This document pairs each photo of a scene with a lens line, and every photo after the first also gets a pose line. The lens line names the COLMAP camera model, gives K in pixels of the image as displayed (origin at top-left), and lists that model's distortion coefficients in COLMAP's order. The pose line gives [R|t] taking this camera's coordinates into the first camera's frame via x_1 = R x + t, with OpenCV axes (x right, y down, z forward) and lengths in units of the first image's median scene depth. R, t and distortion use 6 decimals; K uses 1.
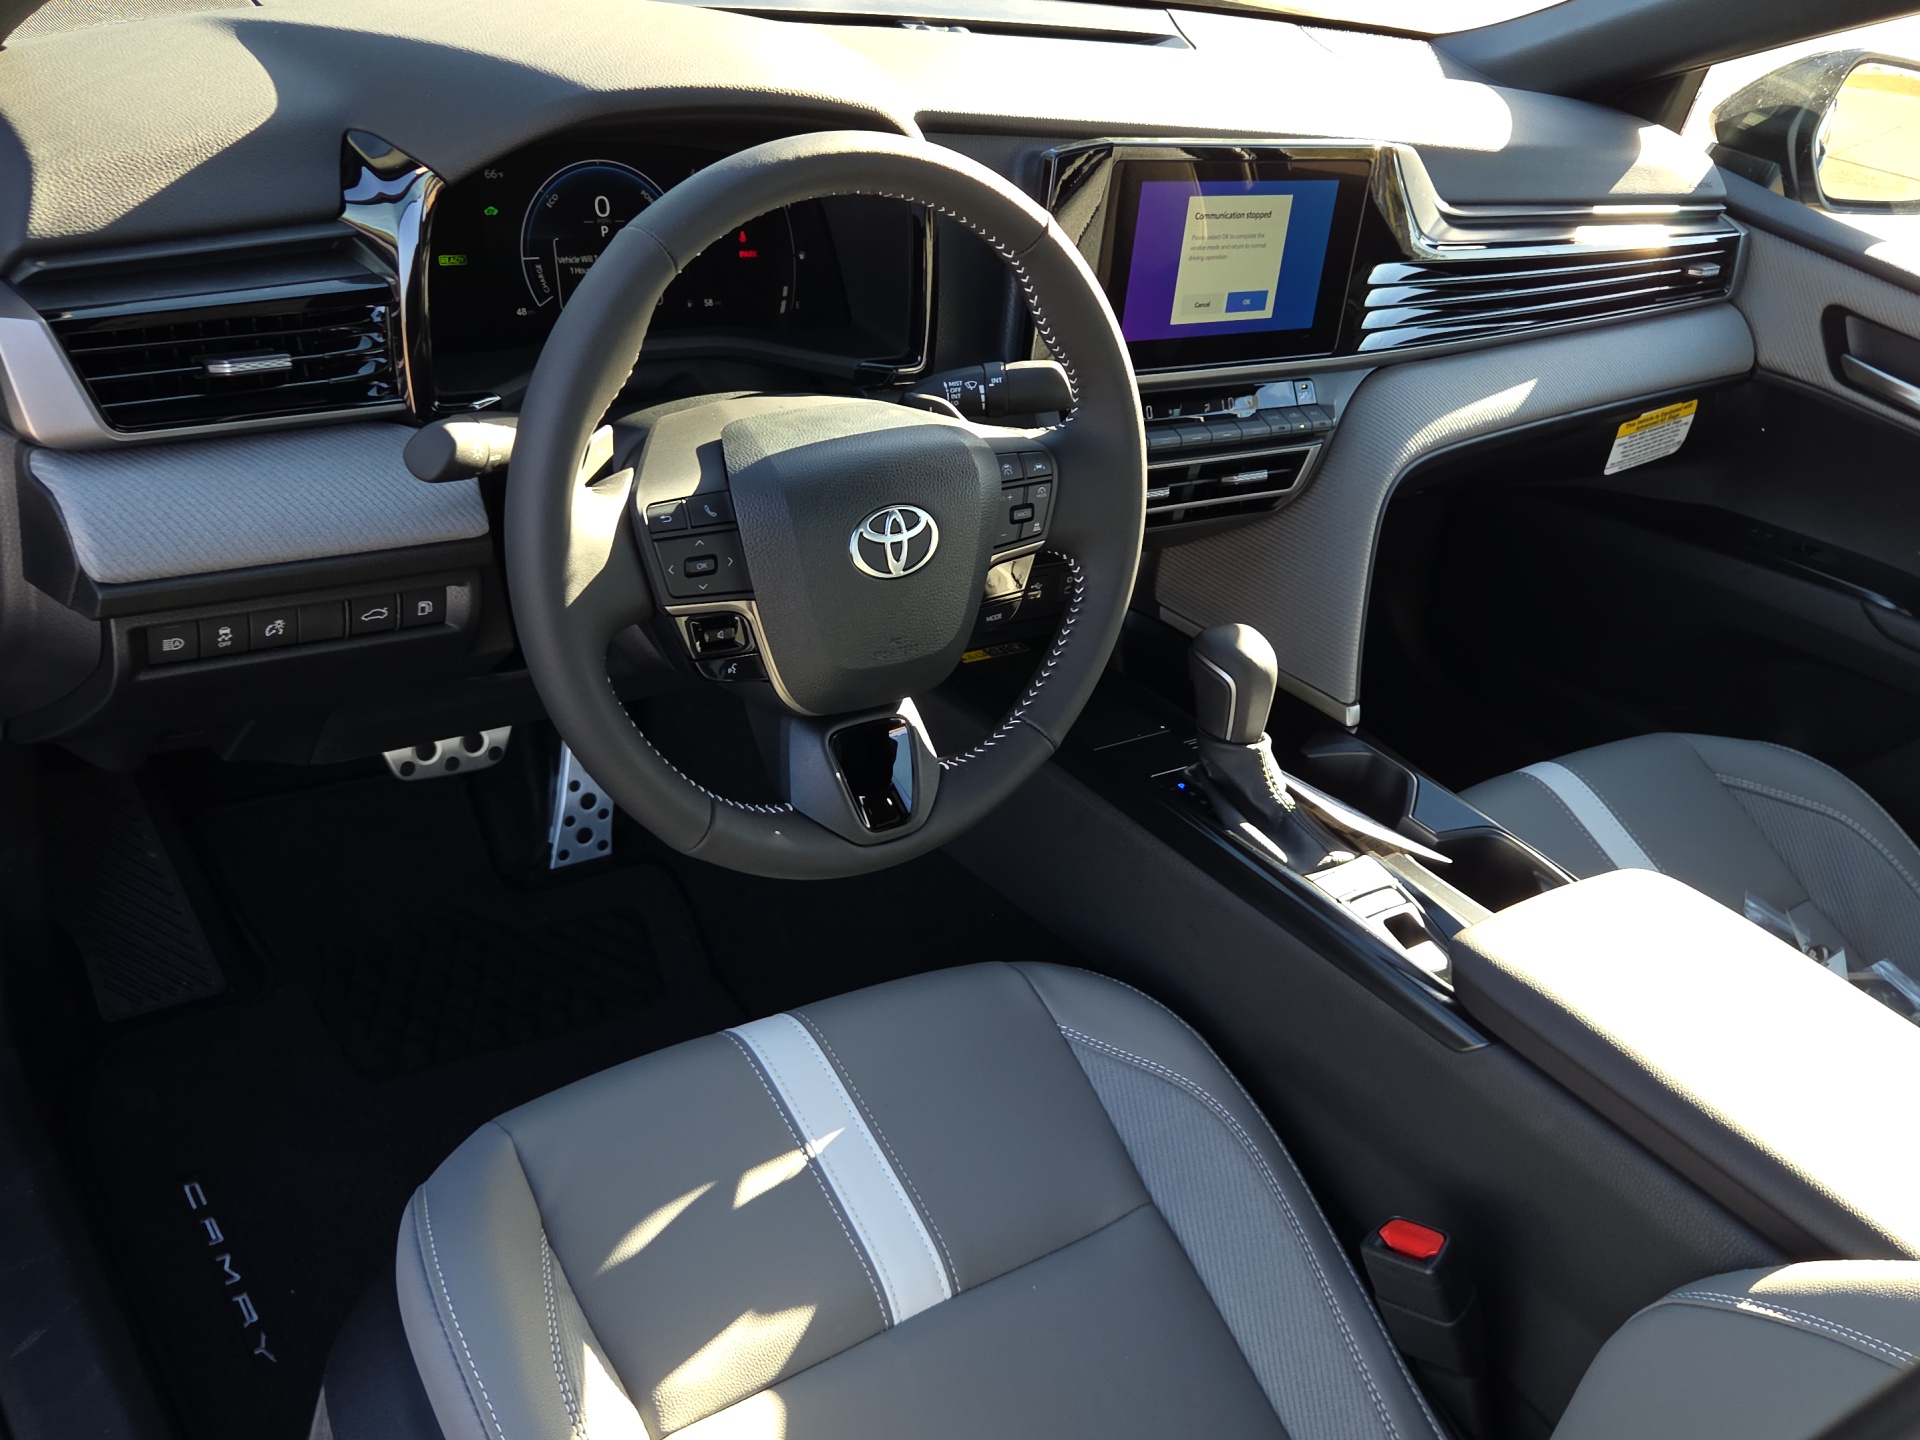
lens RADIAL K [[1812.2, 0, 979.2], [0, 1812.2, 705.1], [0, 0, 1]] dist [0.044078, 0.000000]
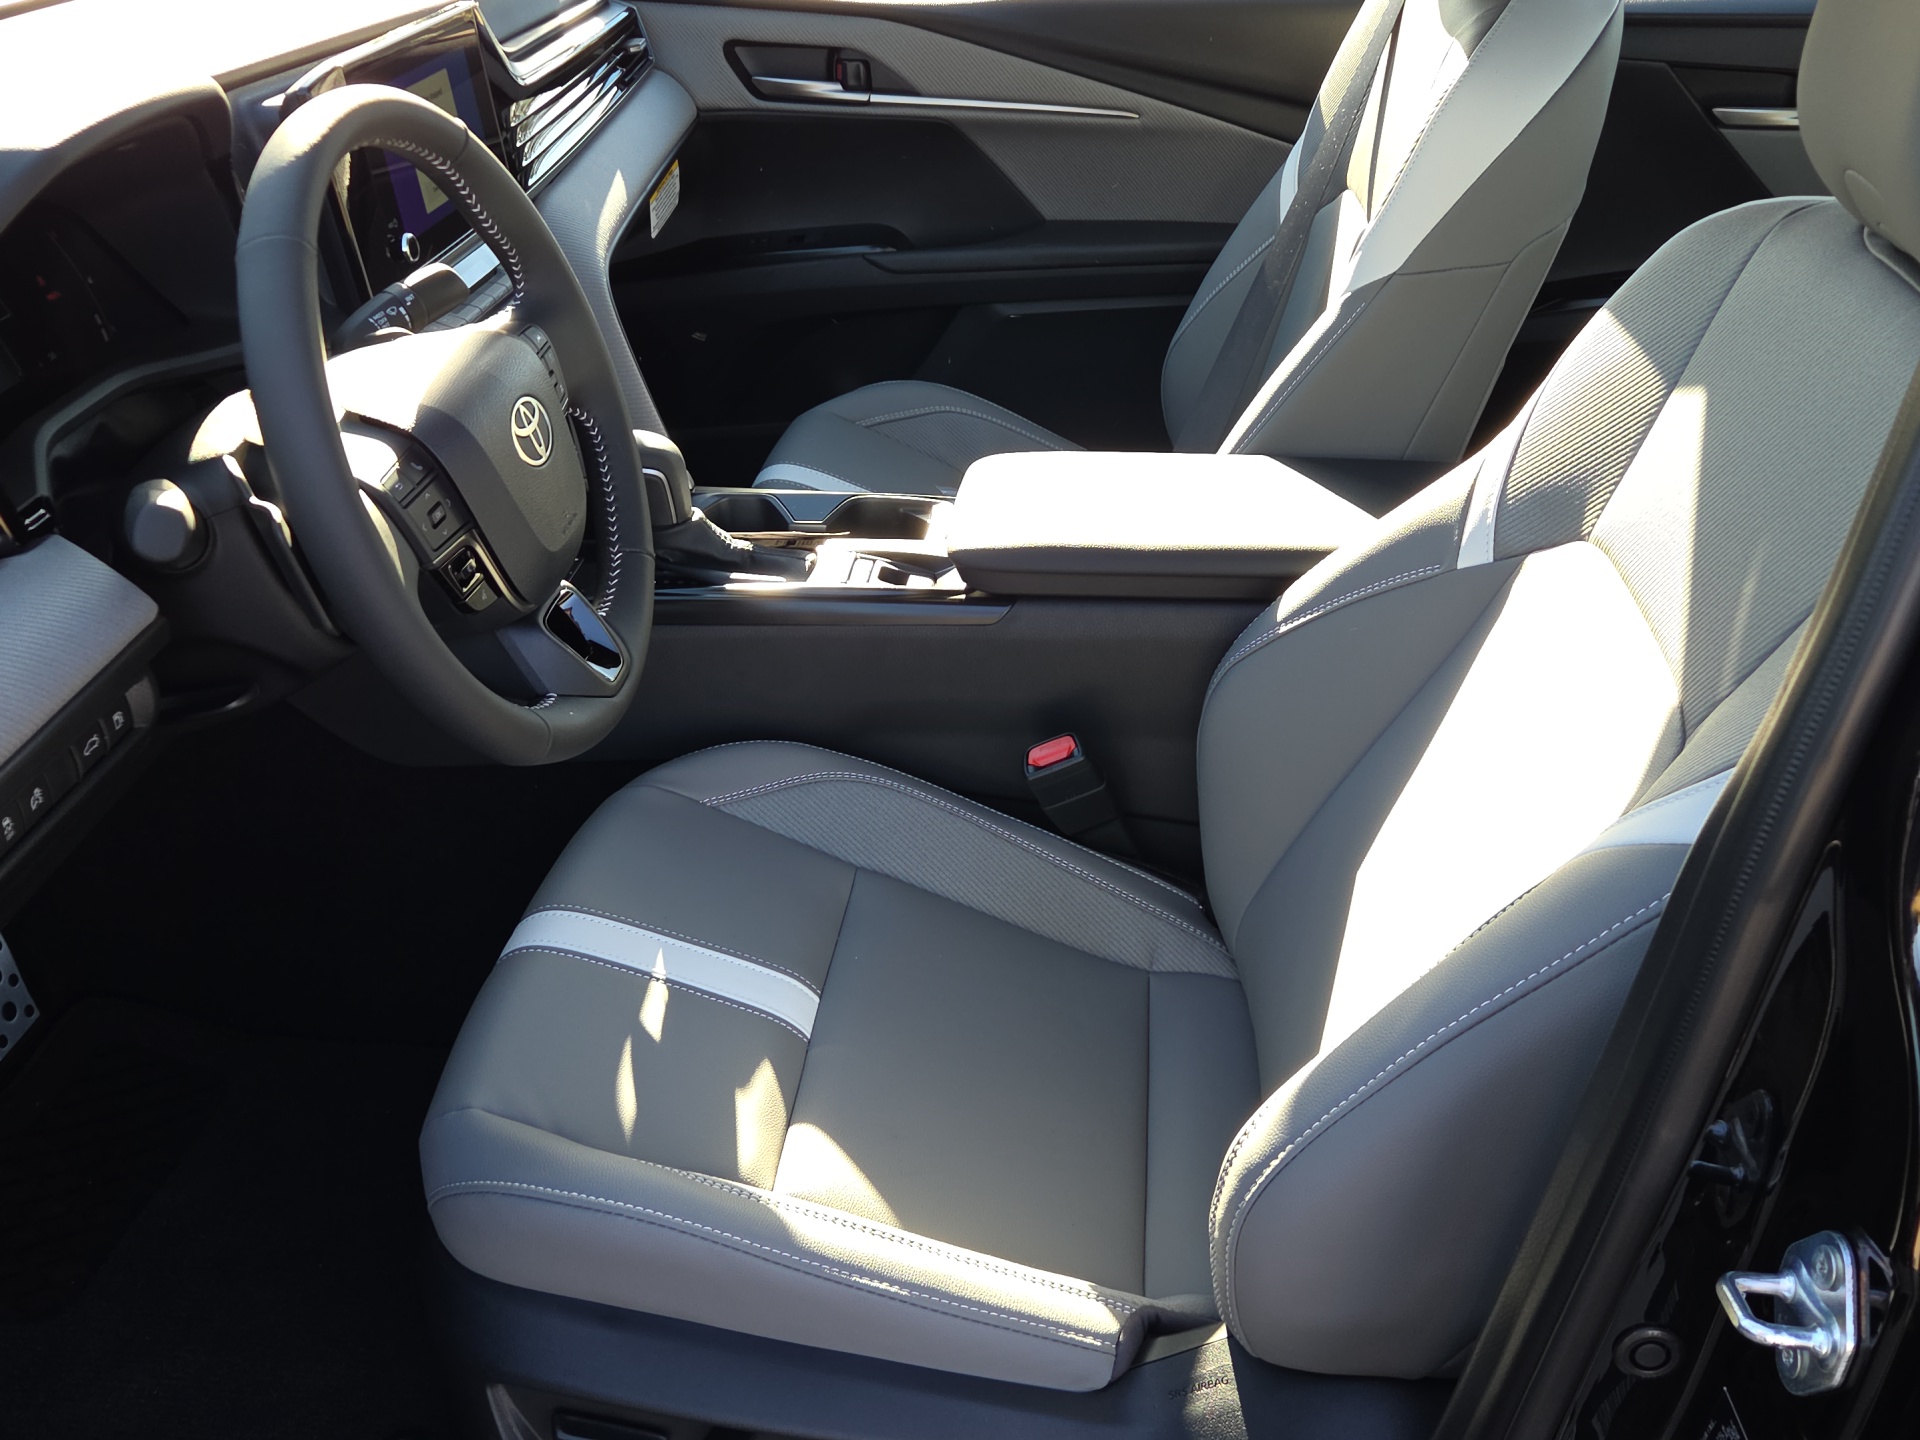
lens RADIAL K [[1812.2, 0, 968.2], [0, 1812.2, 714.5], [0, 0, 1]] dist [0.044078, 0.000000]
pose [[0.666300, -0.510761, 0.543293, -0.487499], [0.466819, 0.853861, 0.230221, -0.063325], [-0.581484, 0.100224, 0.807361, -0.040879]]
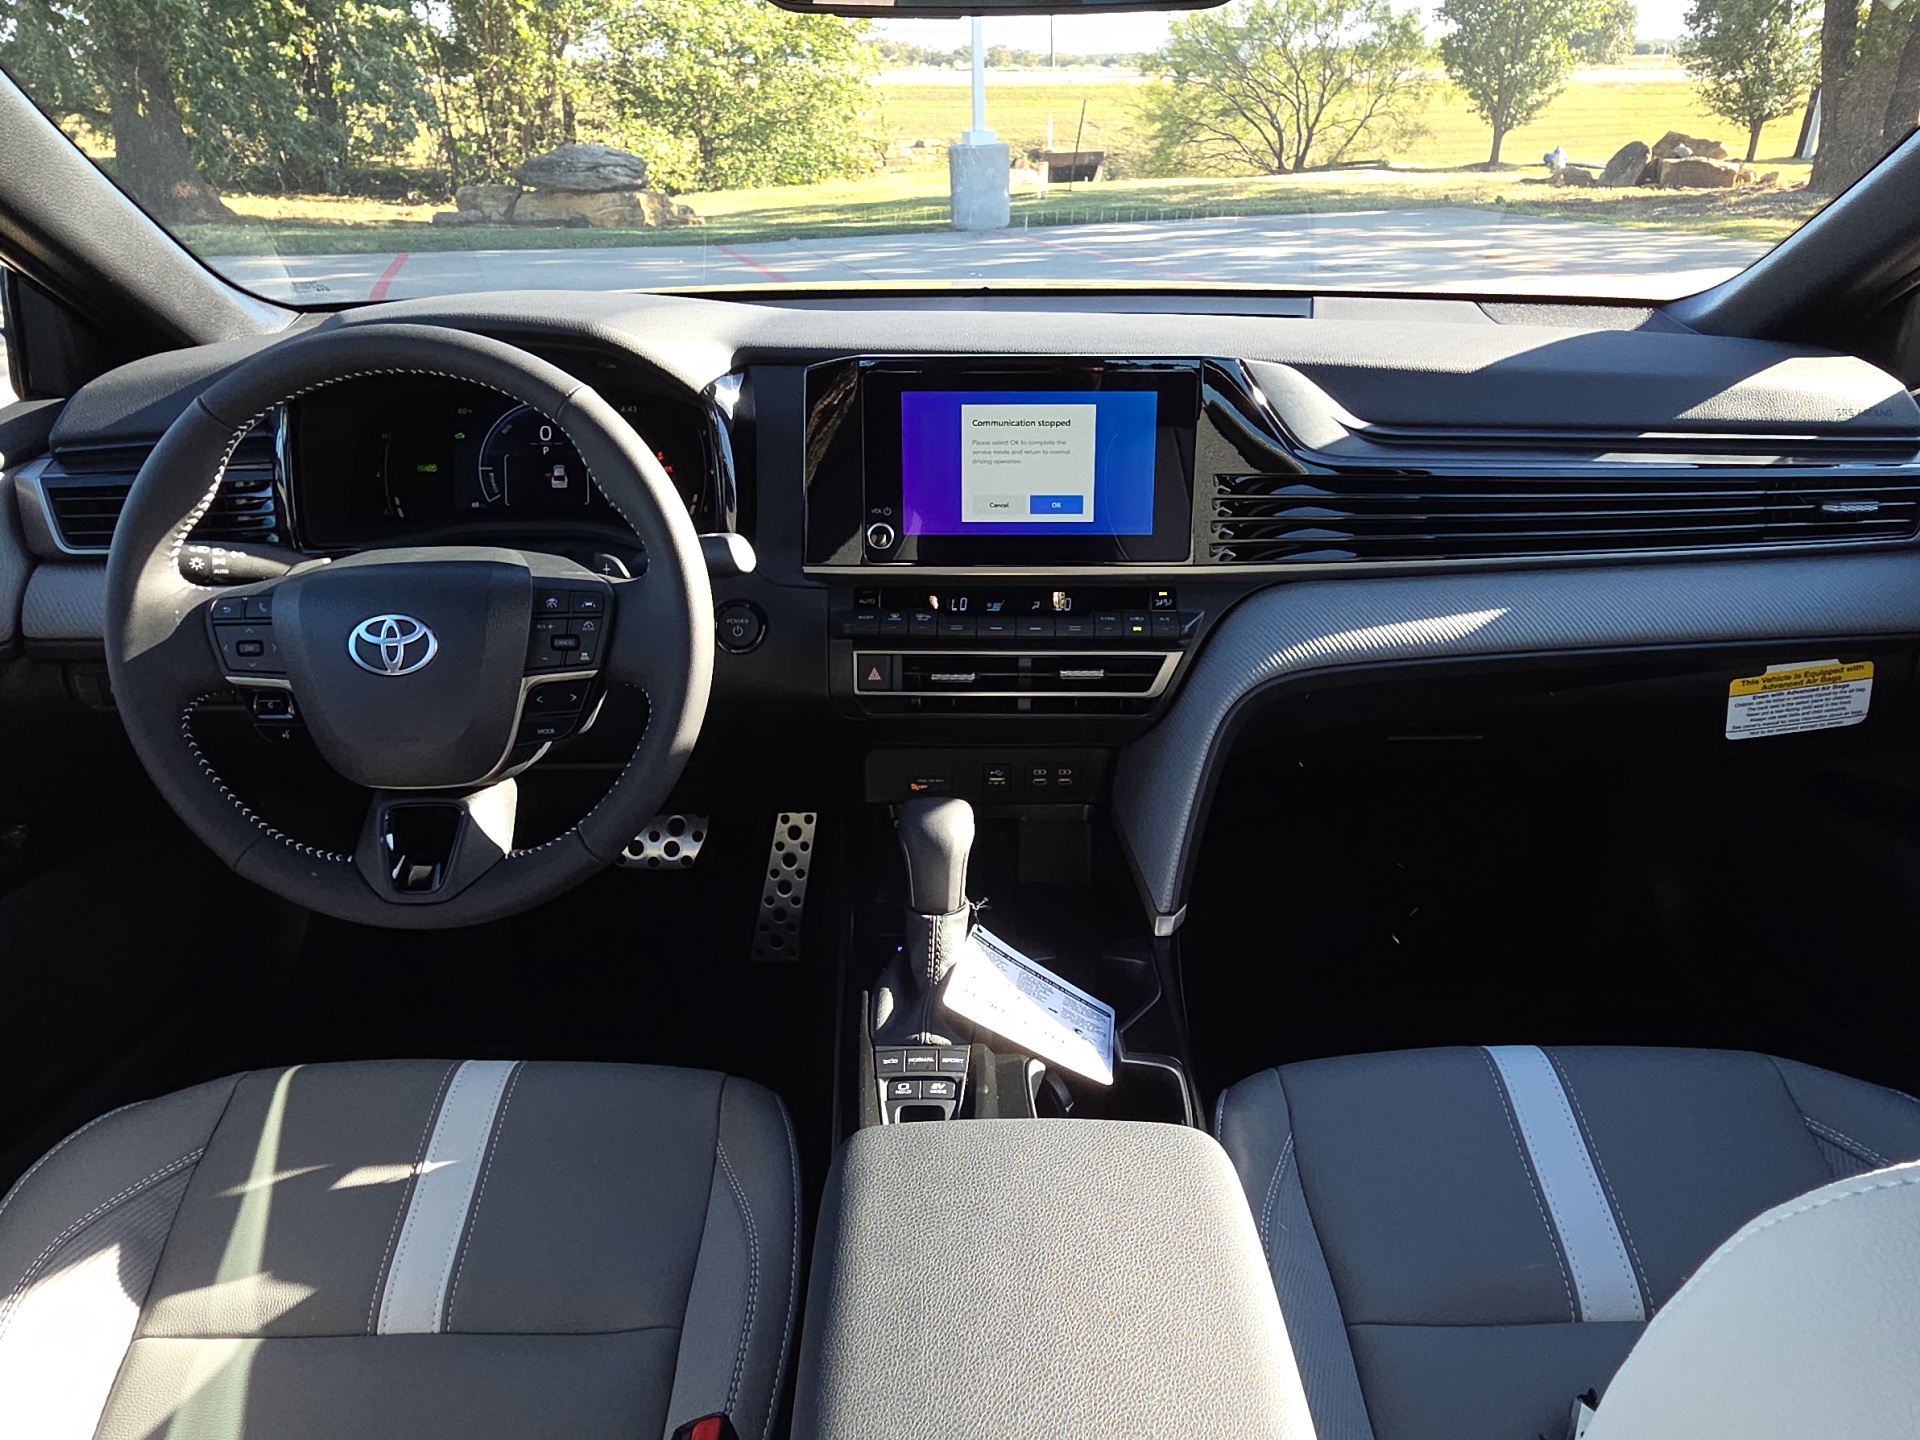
lens RADIAL K [[1293.4, 0, 959.8], [0, 1293.4, 705.1], [0, 0, 1]] dist [-0.002559, 0.003663]
pose [[0.792151, 0.065919, -0.606755, 0.671698], [-0.171176, 0.978245, -0.117200, -0.012418], [0.585830, 0.196702, 0.786201, 0.473819]]
